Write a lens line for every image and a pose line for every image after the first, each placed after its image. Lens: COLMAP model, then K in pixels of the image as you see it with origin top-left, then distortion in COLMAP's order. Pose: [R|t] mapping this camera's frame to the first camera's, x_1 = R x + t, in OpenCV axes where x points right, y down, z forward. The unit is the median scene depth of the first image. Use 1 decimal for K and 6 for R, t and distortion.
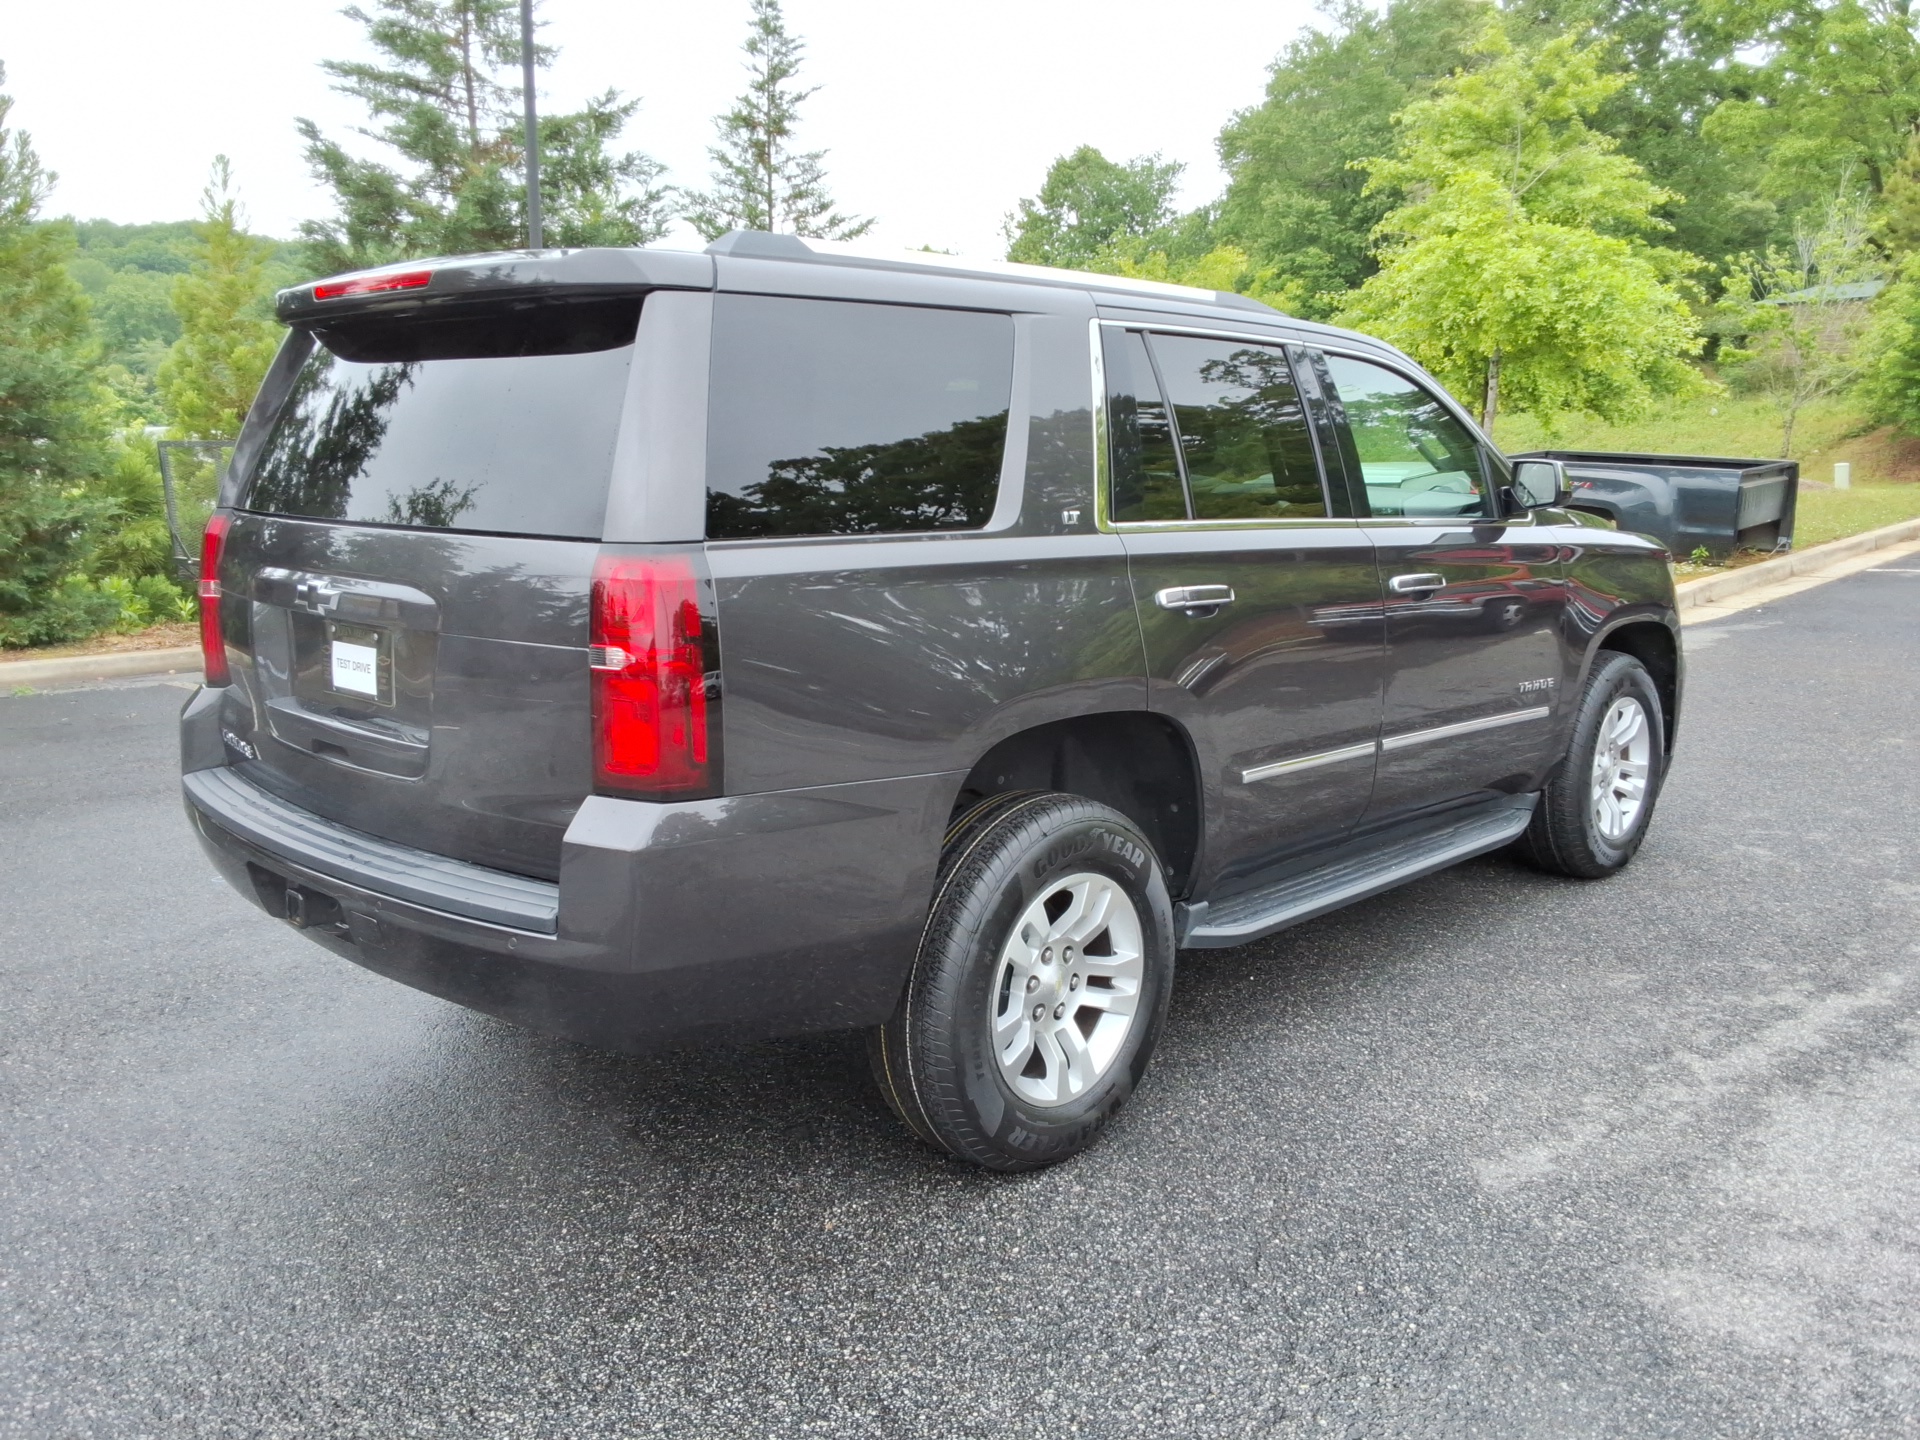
lens RADIAL K [[1545.9, 0, 975.3], [0, 1545.9, 705.8], [0, 0, 1]] dist [0.111183, -0.181195]
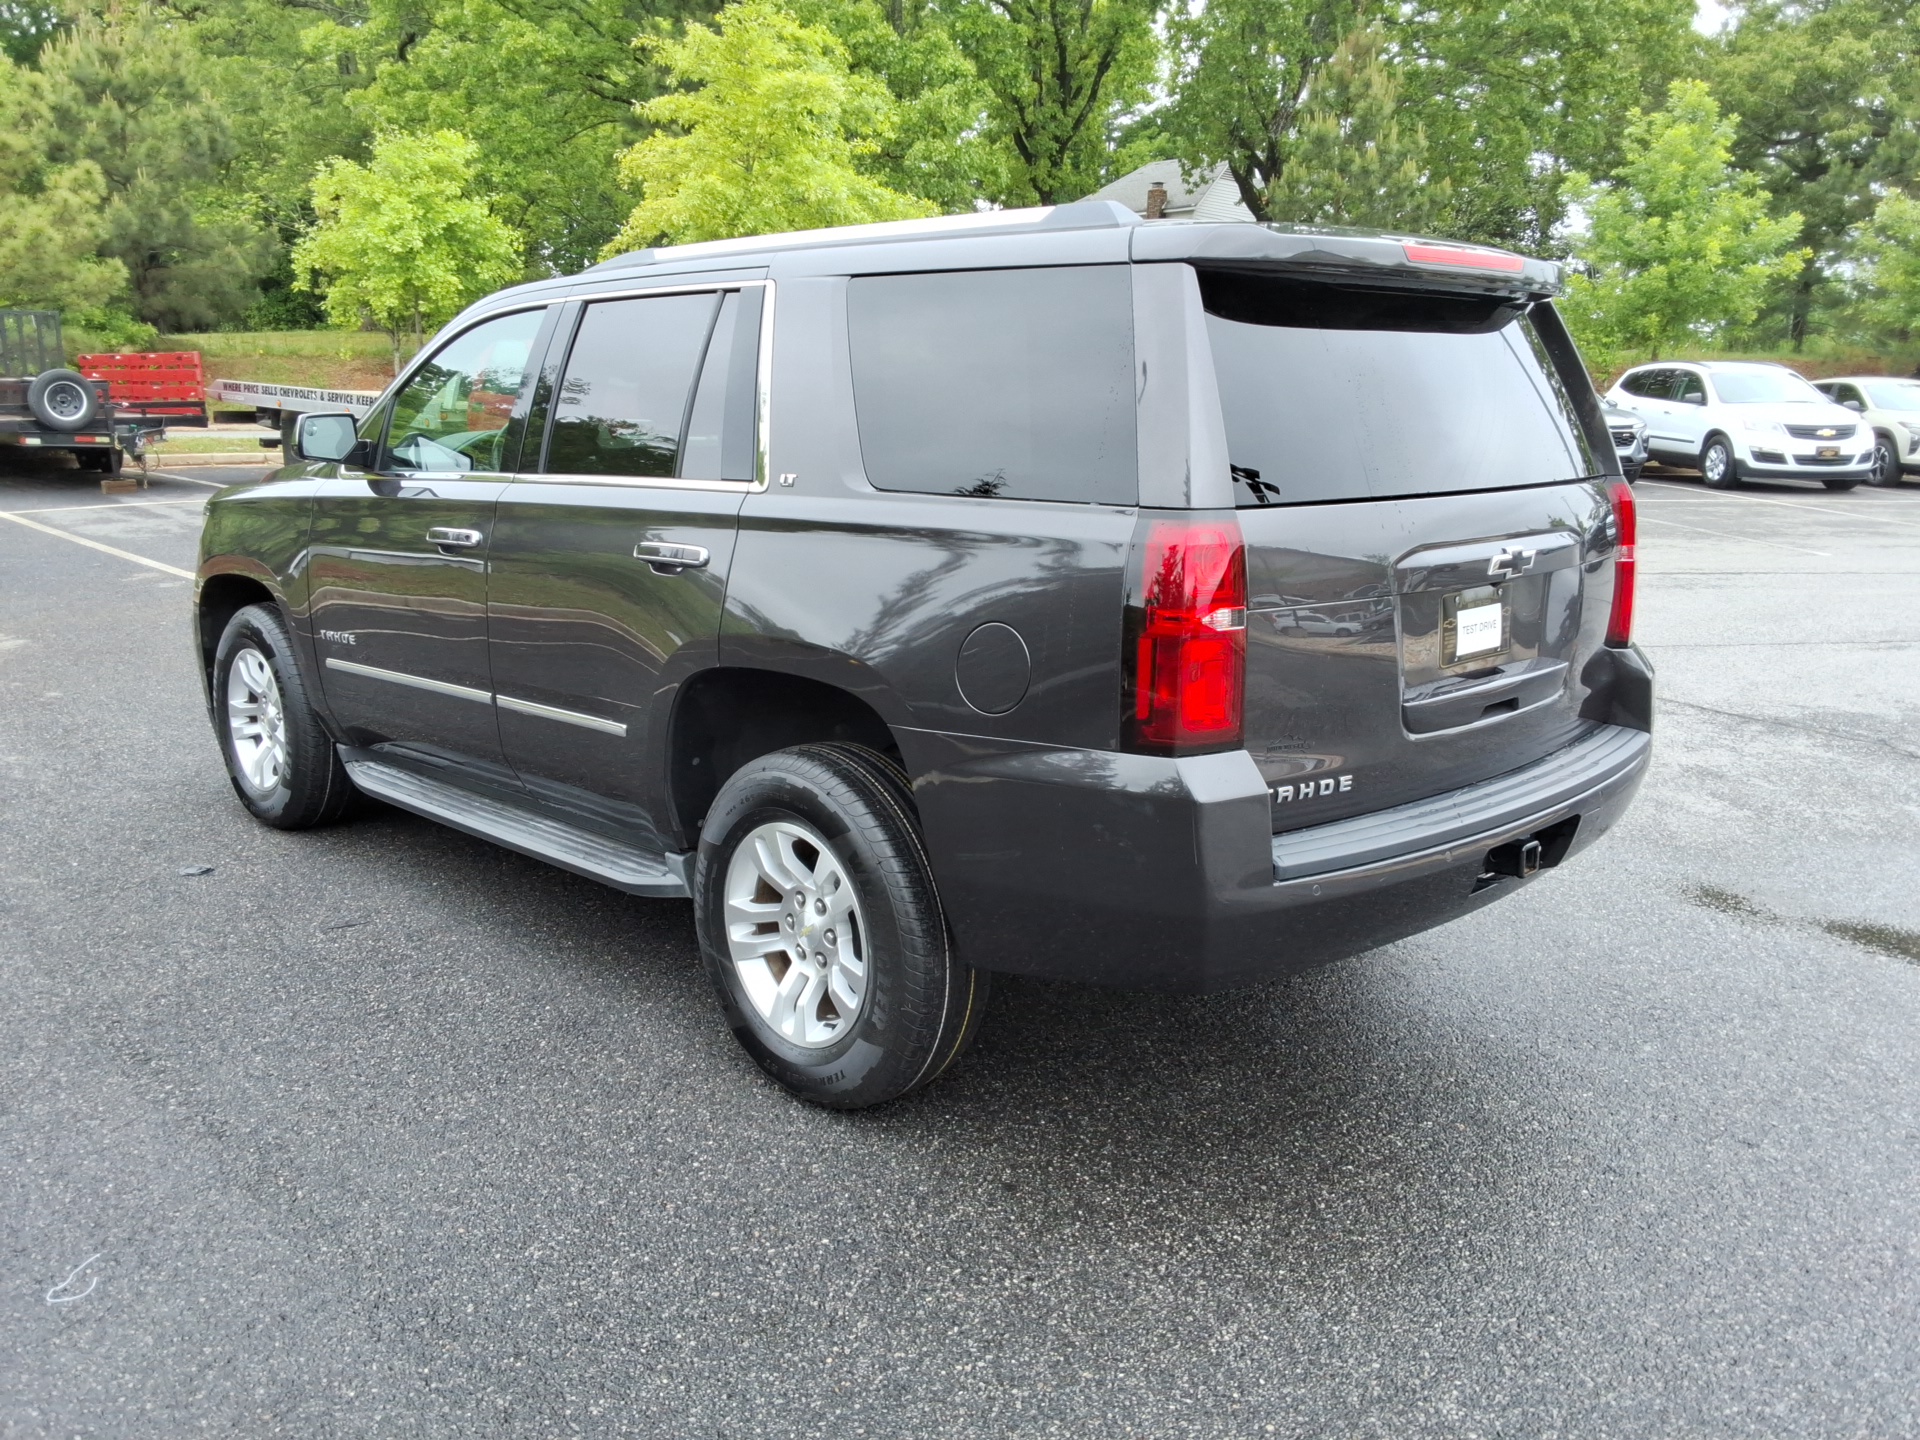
lens RADIAL K [[1545.9, 0, 975.3], [0, 1545.9, 705.8], [0, 0, 1]] dist [0.111183, -0.181195]
pose [[0.020490, -0.199858, 0.979610, -1.039905], [0.160667, 0.967740, 0.194076, -0.167678], [-0.986796, 0.153415, 0.051940, 0.933388]]
